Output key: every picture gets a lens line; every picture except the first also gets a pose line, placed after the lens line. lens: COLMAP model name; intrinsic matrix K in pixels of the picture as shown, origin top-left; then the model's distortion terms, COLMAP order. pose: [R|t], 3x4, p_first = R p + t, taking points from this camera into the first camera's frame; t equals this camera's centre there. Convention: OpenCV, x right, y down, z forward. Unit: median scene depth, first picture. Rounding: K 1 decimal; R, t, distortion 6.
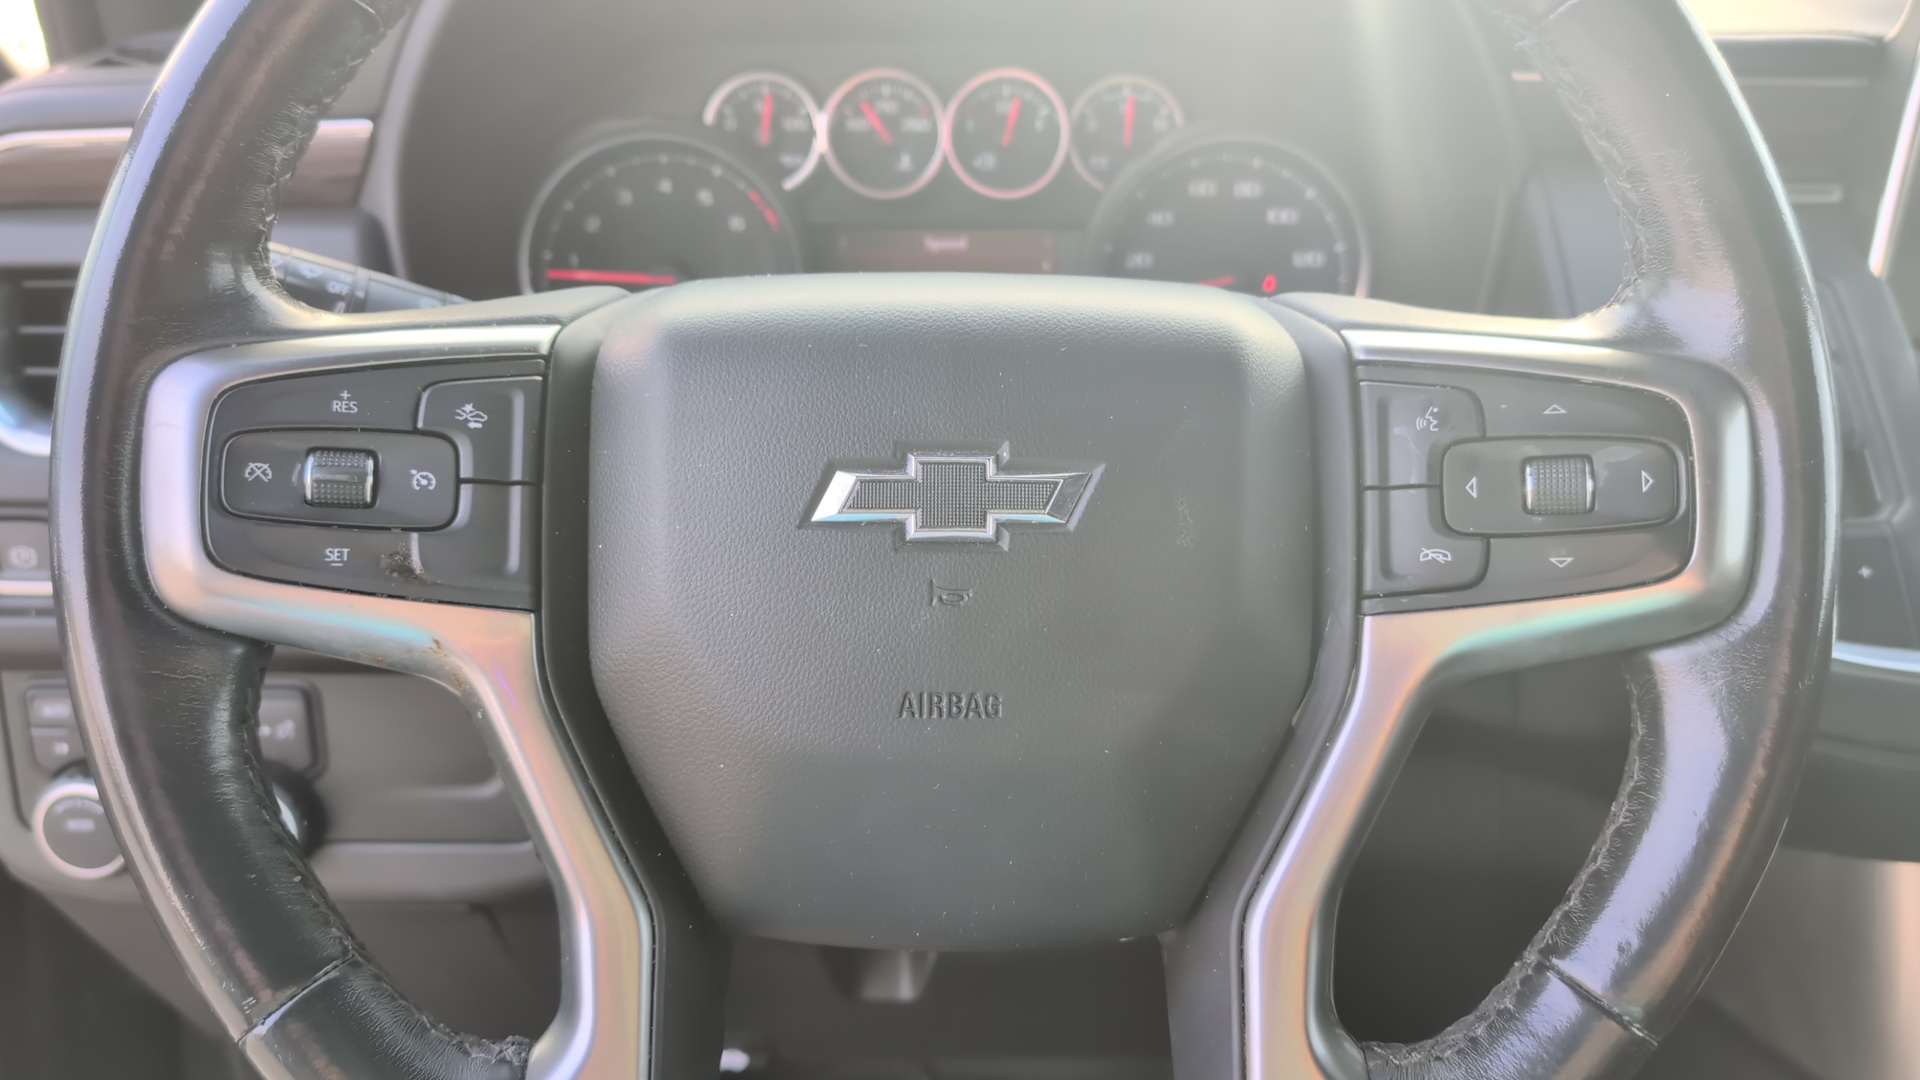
lens RADIAL K [[1650.3, 0, 958.0], [0, 1650.3, 539.8], [0, 0, 1]] dist [0.035561, -0.043920]
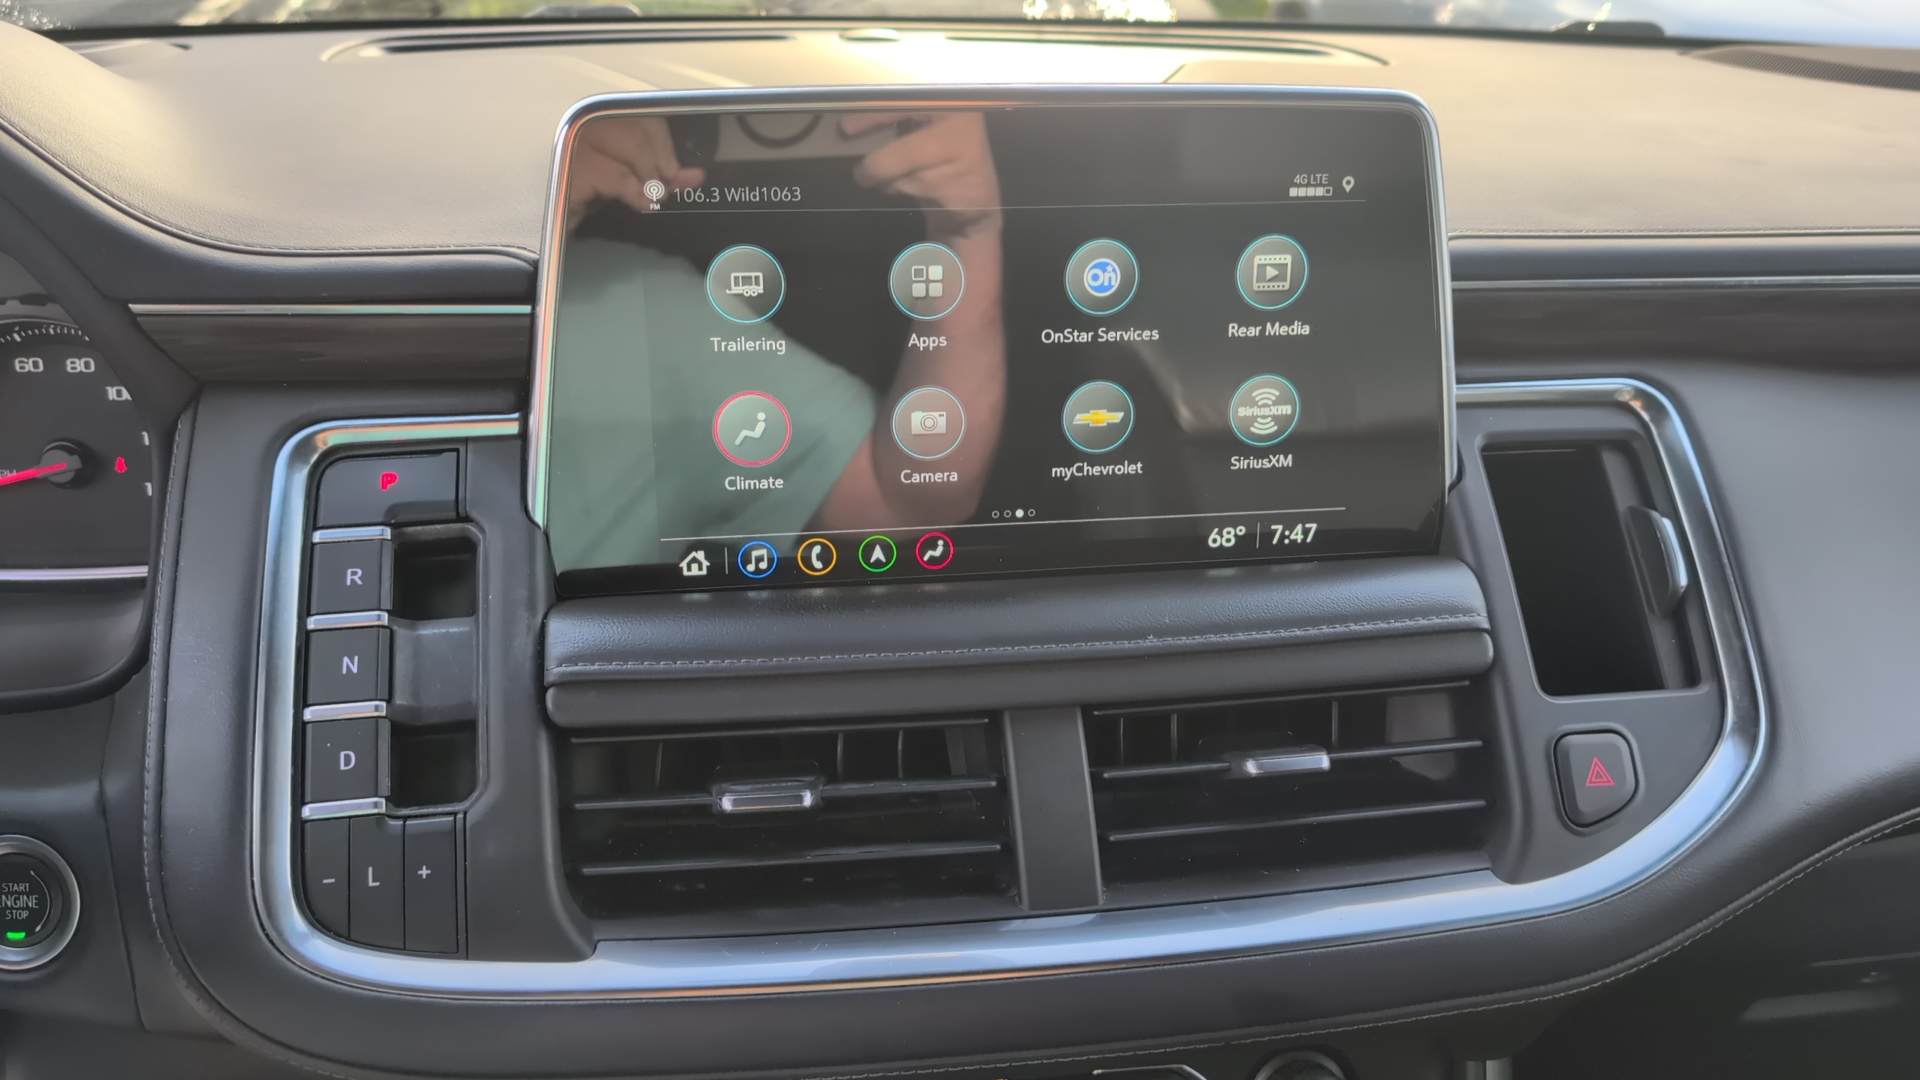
lens RADIAL K [[1650.3, 0, 952.0], [0, 1650.3, 526.3], [0, 0, 1]] dist [0.035561, -0.043920]
pose [[0.990562, -0.042481, 0.130318, 0.909065], [0.035117, 0.997682, 0.058295, -0.275466], [-0.132492, -0.053168, 0.989757, 0.046171]]
